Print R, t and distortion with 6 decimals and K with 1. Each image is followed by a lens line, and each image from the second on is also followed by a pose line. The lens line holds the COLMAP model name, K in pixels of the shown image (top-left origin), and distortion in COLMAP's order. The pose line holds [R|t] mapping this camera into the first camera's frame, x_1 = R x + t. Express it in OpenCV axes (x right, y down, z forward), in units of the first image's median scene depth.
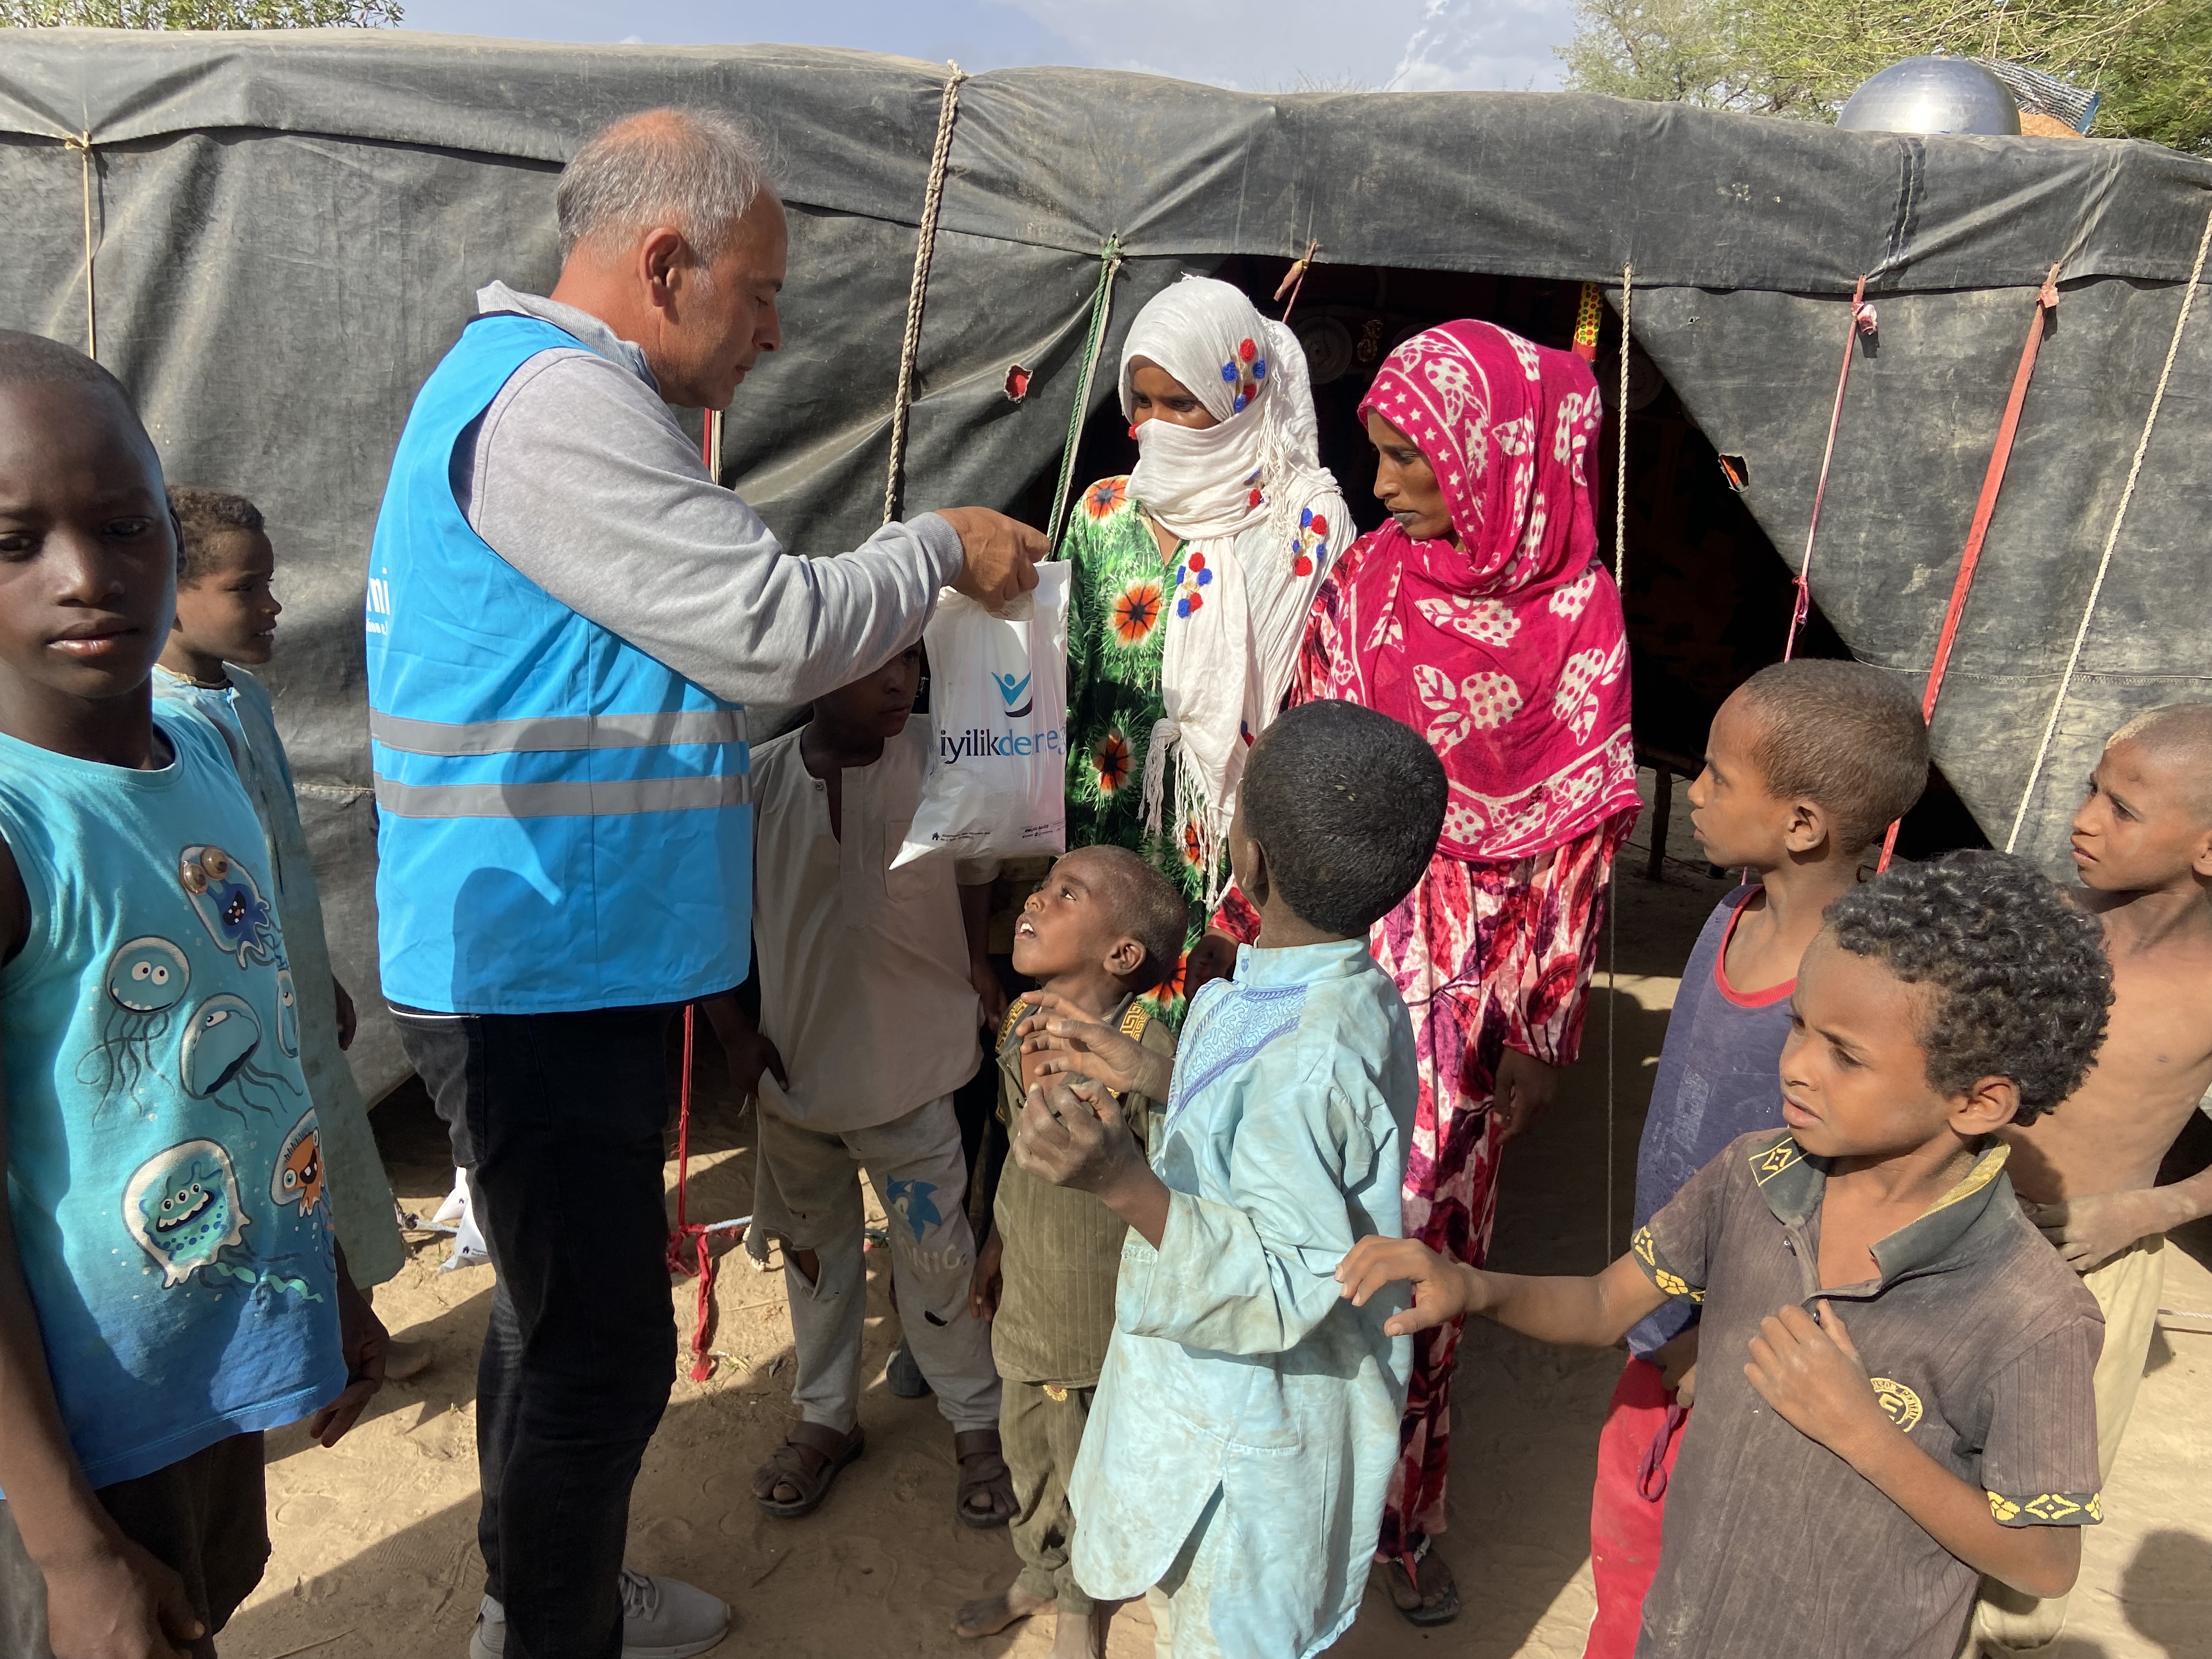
lens RADIAL K [[1579.9, 0, 1086.9], [0, 1579.9, 854.5], [0, 0, 1]] dist [0.113295, -0.127568]
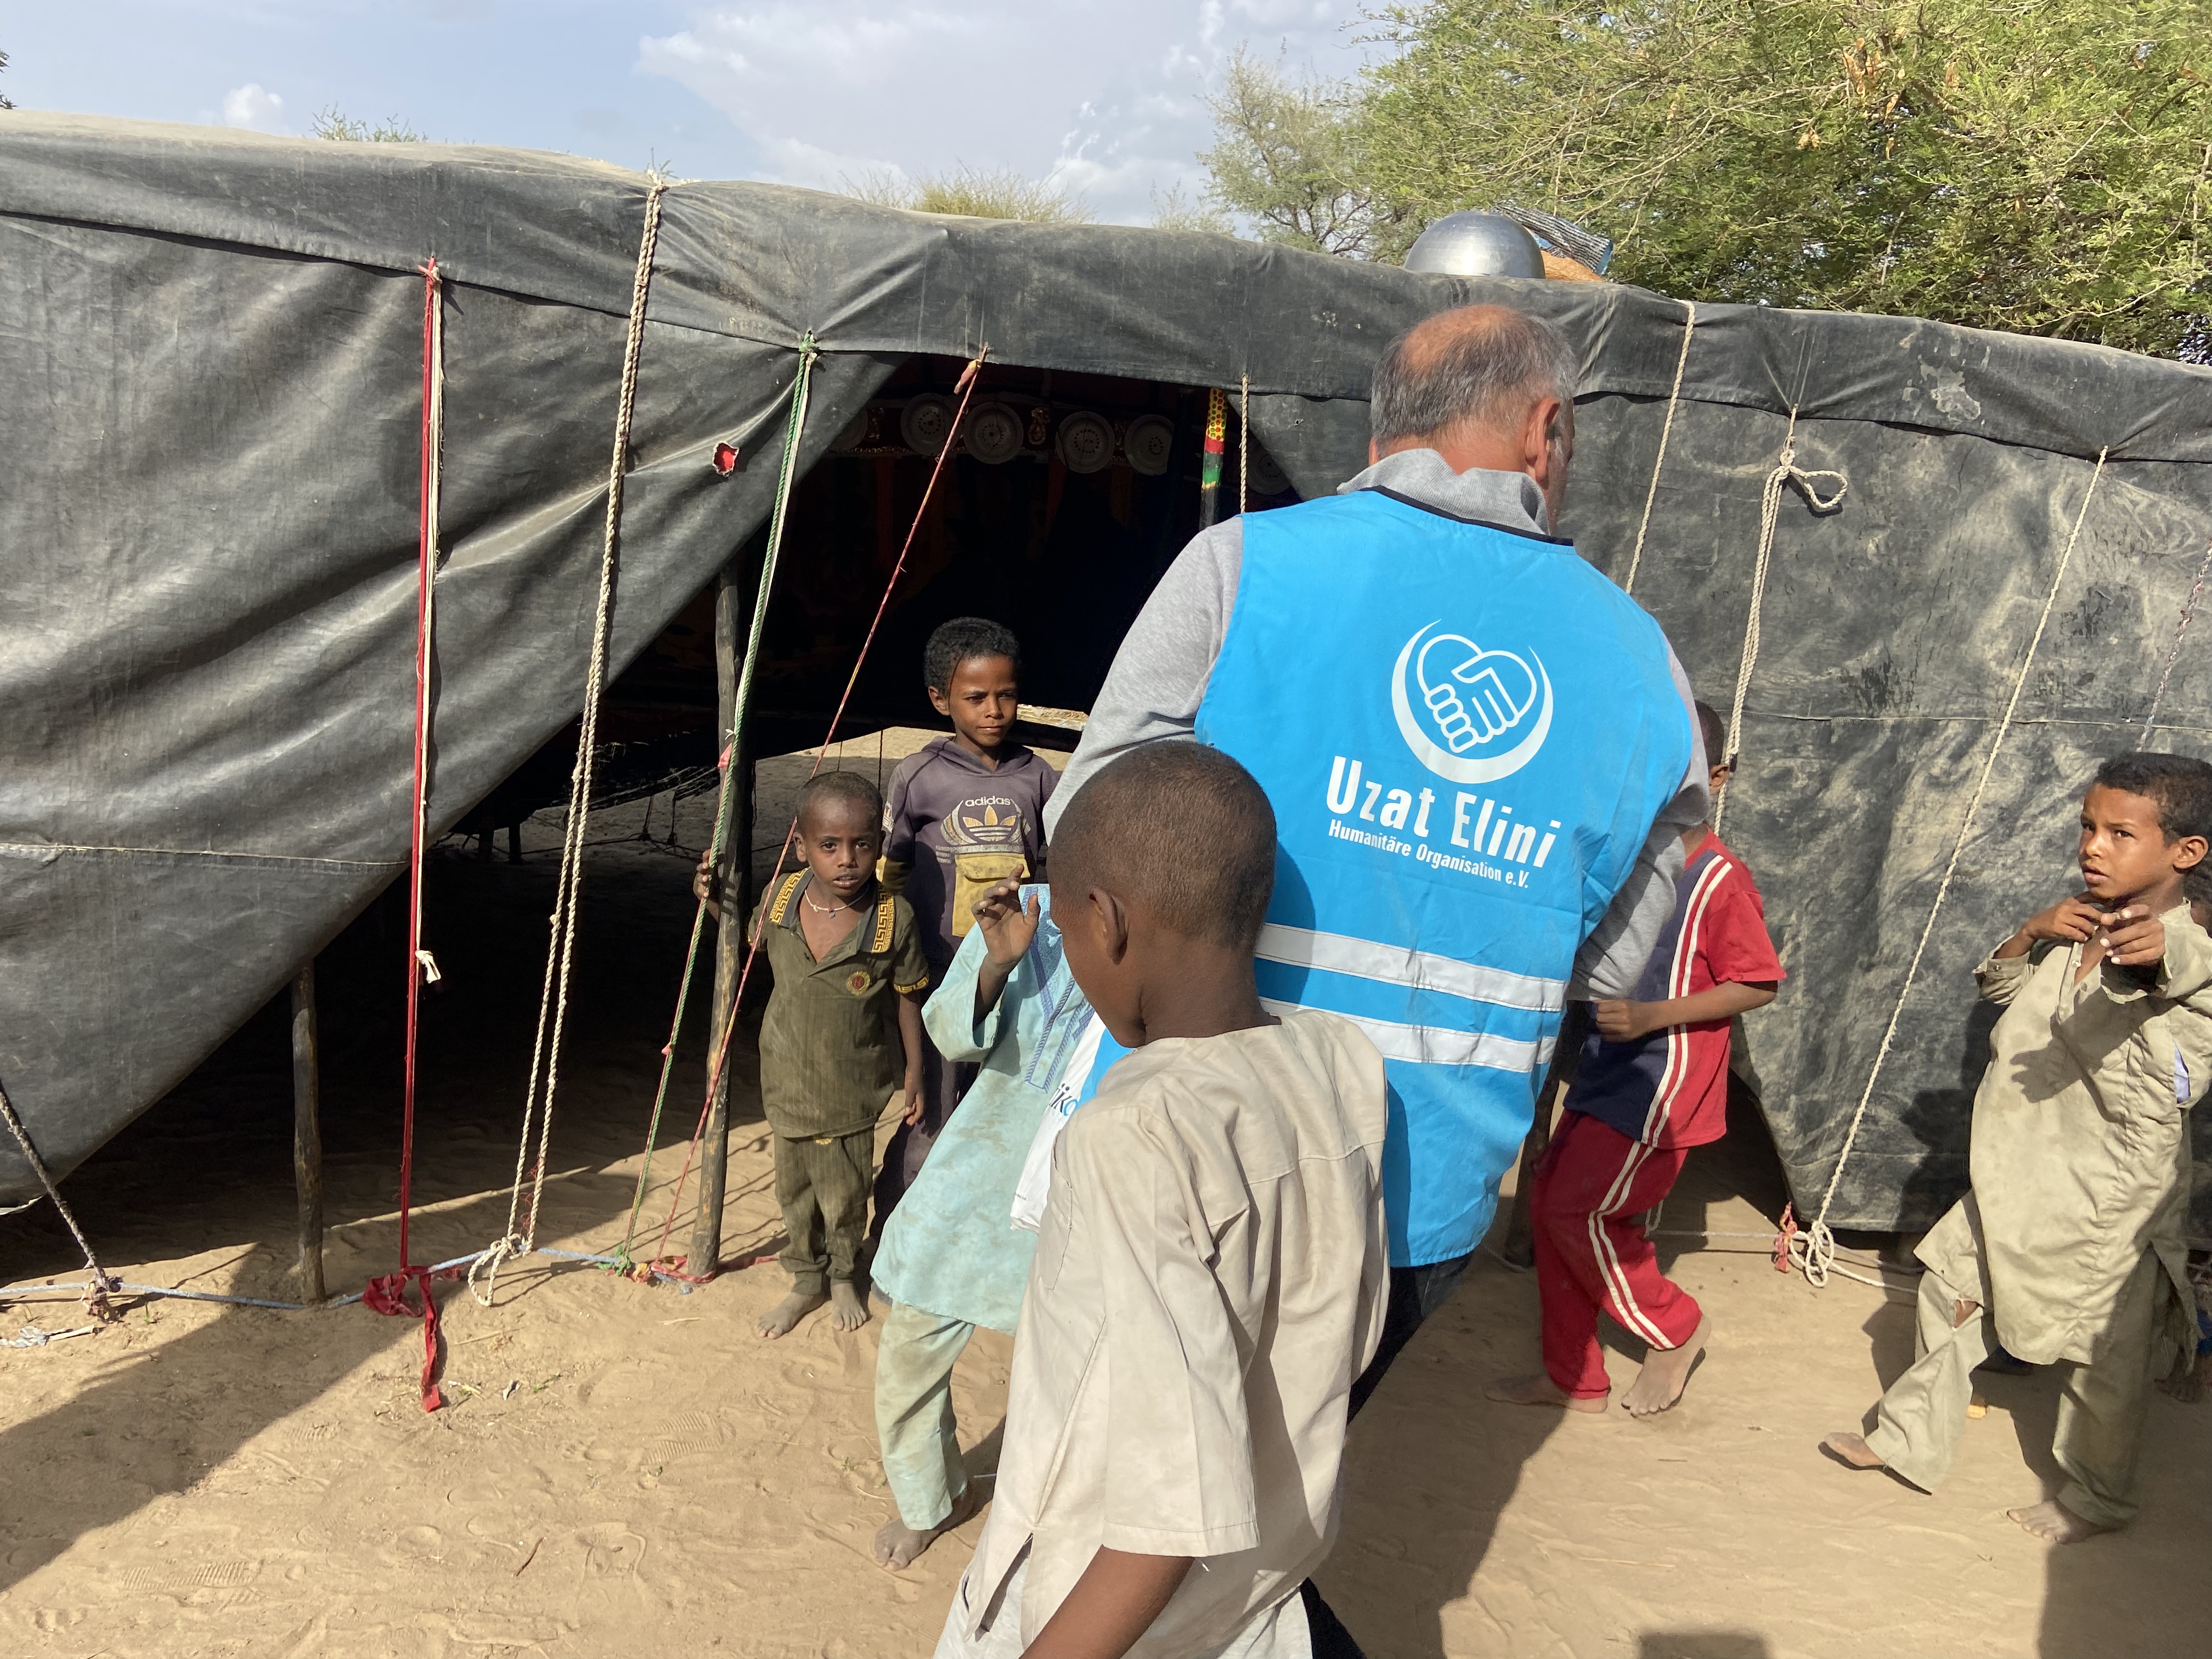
lens RADIAL K [[1579.9, 0, 1086.9], [0, 1579.9, 854.5], [0, 0, 1]] dist [0.113295, -0.127568]
pose [[0.982616, -0.031131, 0.183021, -0.008720], [0.037469, 0.998808, -0.031274, 0.022987], [-0.181829, 0.037588, 0.982611, -0.127646]]
